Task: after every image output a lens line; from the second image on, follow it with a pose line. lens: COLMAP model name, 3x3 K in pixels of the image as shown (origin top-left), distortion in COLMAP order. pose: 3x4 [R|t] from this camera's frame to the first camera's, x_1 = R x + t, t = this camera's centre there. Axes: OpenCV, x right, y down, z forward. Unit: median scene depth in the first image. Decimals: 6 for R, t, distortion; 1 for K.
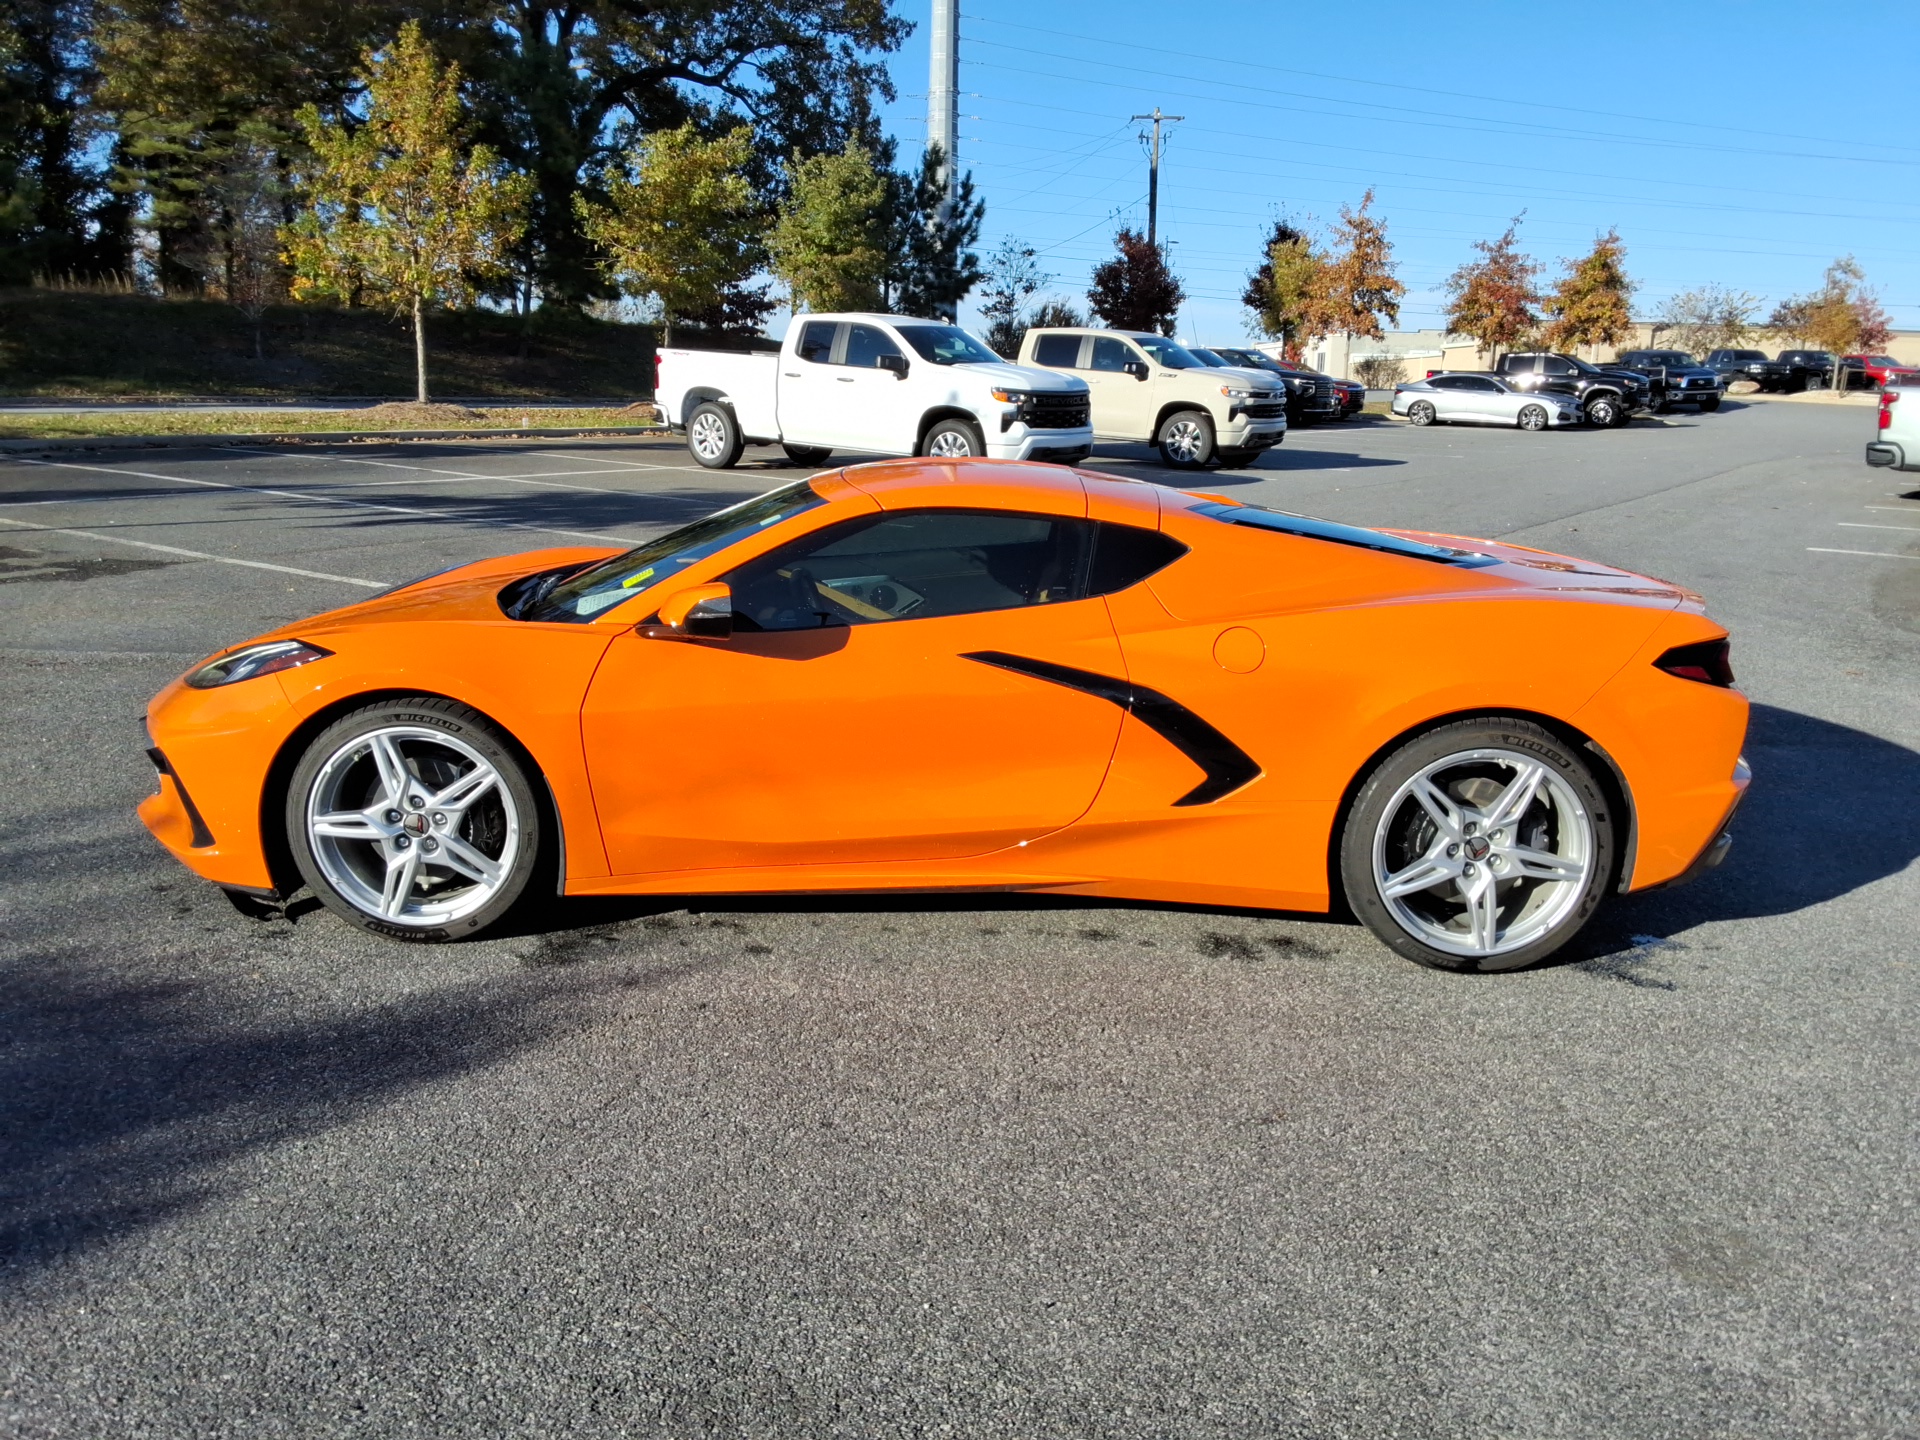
lens RADIAL K [[1531.9, 0, 988.0], [0, 1531.9, 693.5], [0, 0, 1]] dist [0.153886, -0.245557]
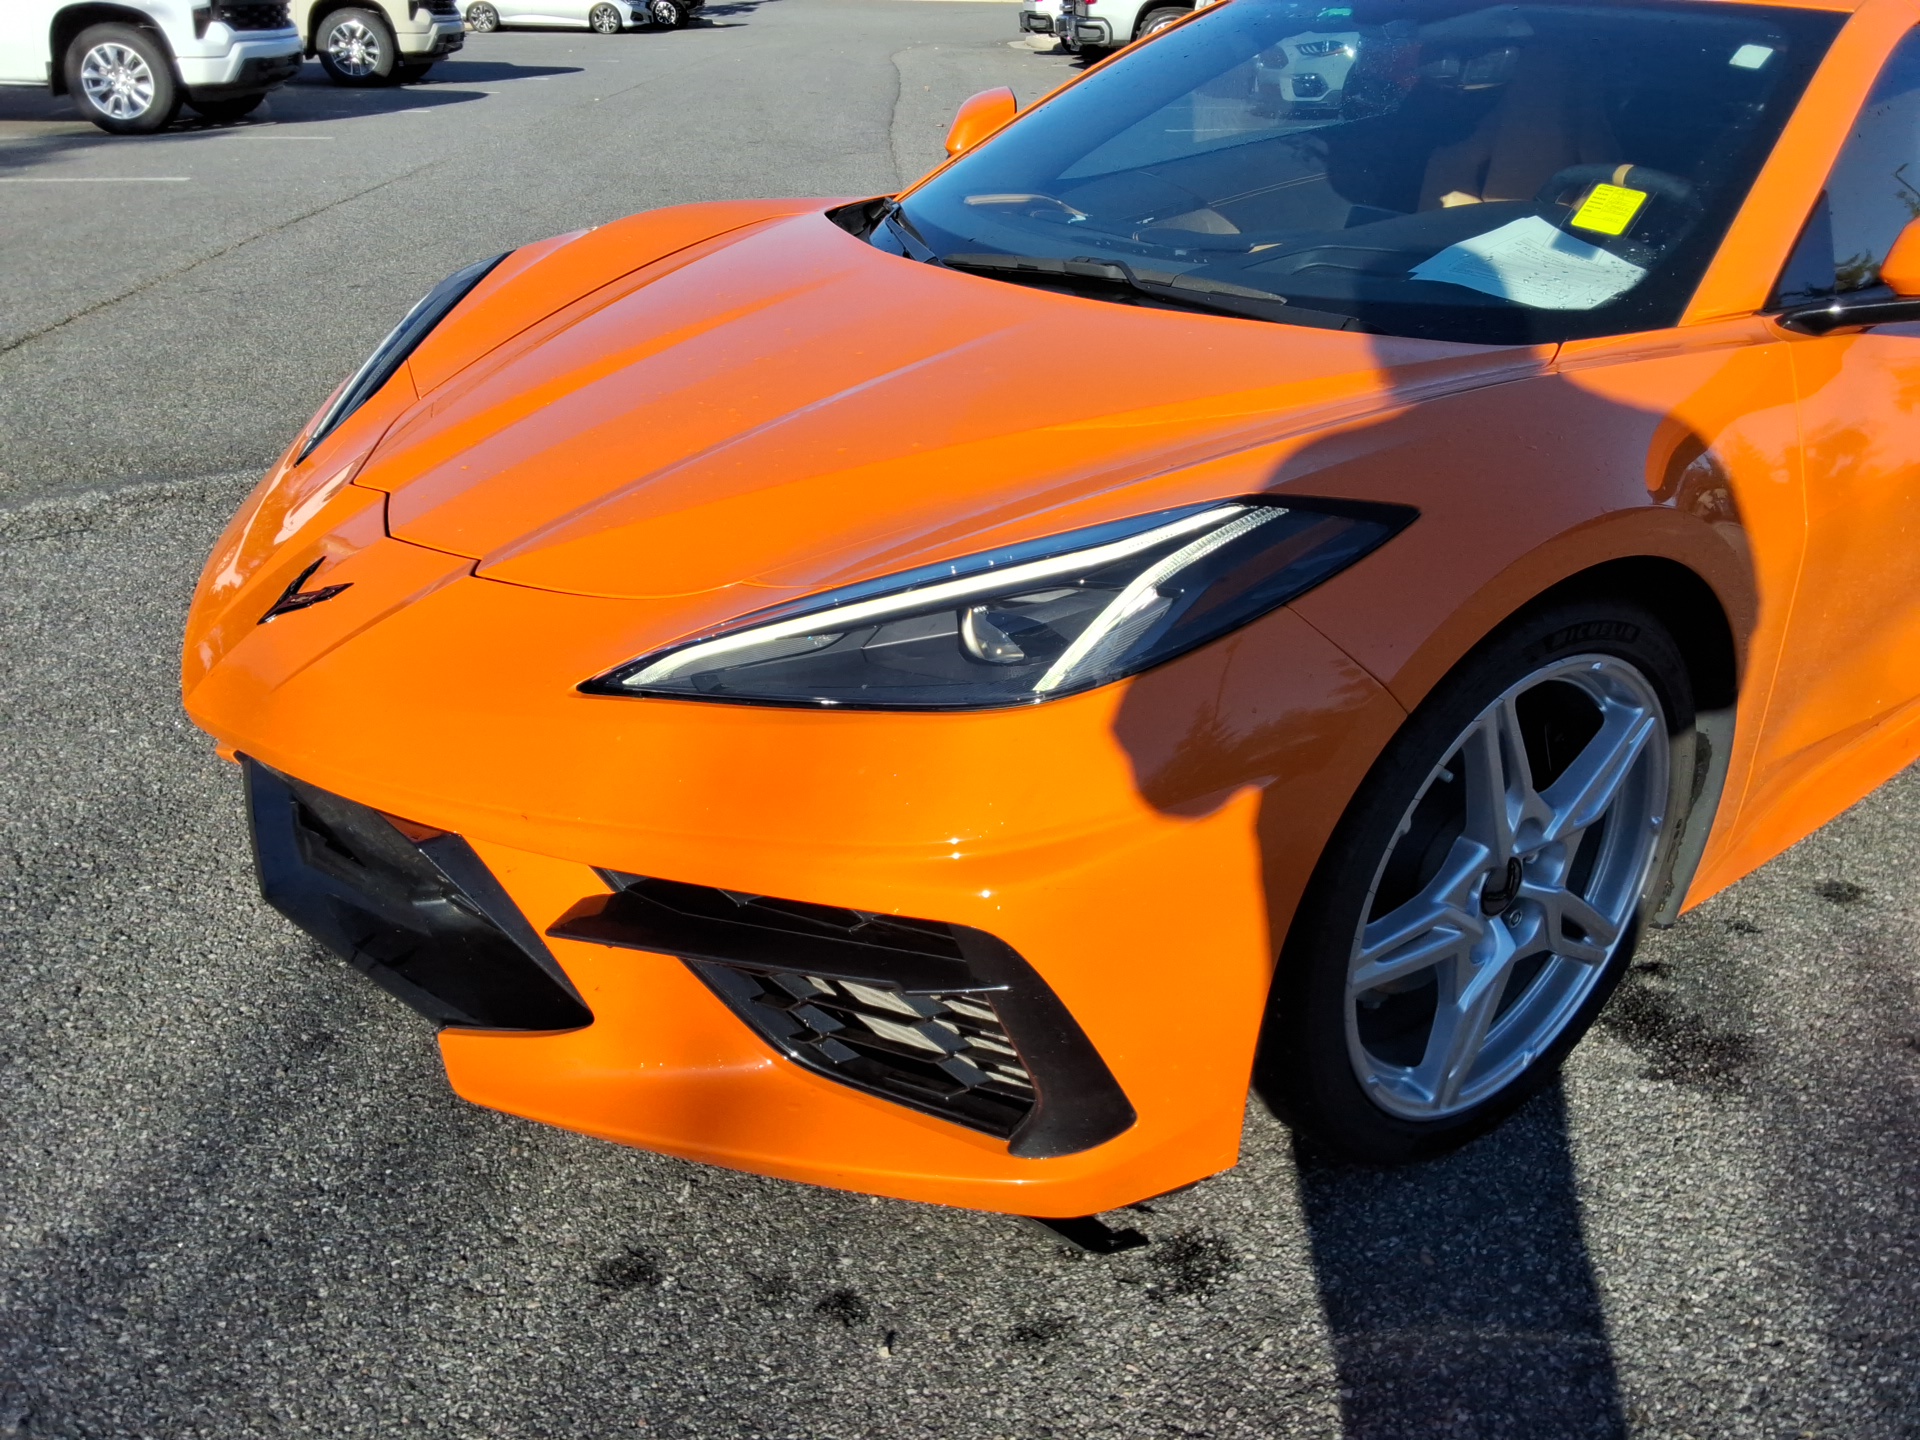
lens RADIAL K [[1562.9, 0, 977.8], [0, 1562.9, 679.7], [0, 0, 1]] dist [0.064693, -0.106036]
pose [[0.808486, -0.260731, 0.527608, -0.120366], [0.143253, 0.956728, 0.253277, -0.015904], [-0.570815, -0.129189, 0.810852, 0.134070]]
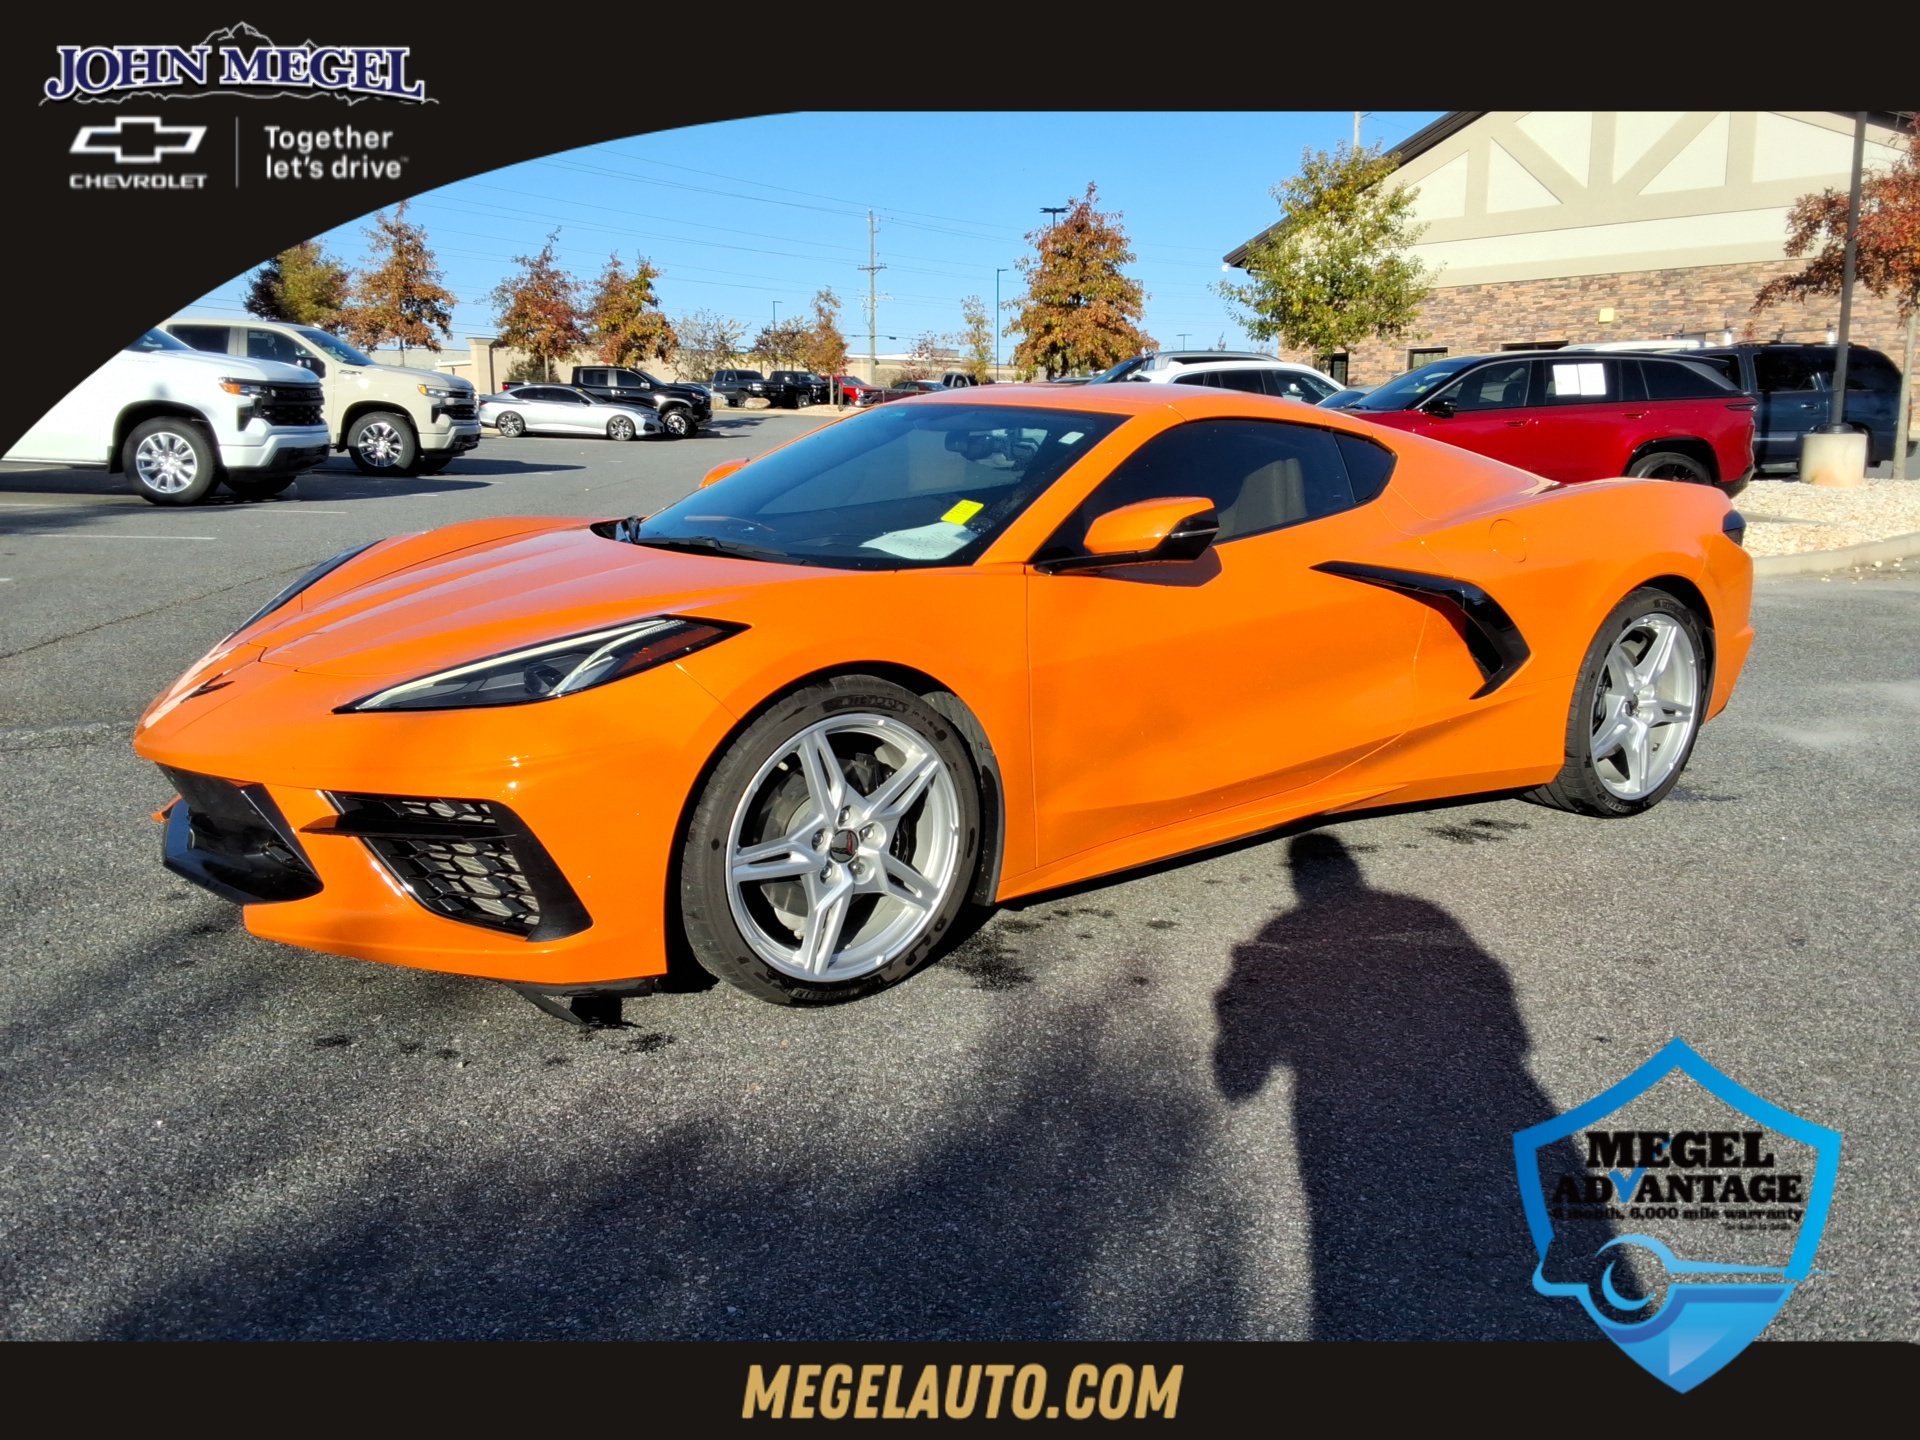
lens RADIAL K [[1541.7, 0, 974.8], [0, 1541.7, 693.3], [0, 0, 1]] dist [0.116975, -0.182930]
pose [[0.811468, -0.117690, 0.572424, -0.130003], [0.125981, 0.991710, 0.025303, 0.000558], [-0.570657, 0.051582, 0.819567, 0.061314]]
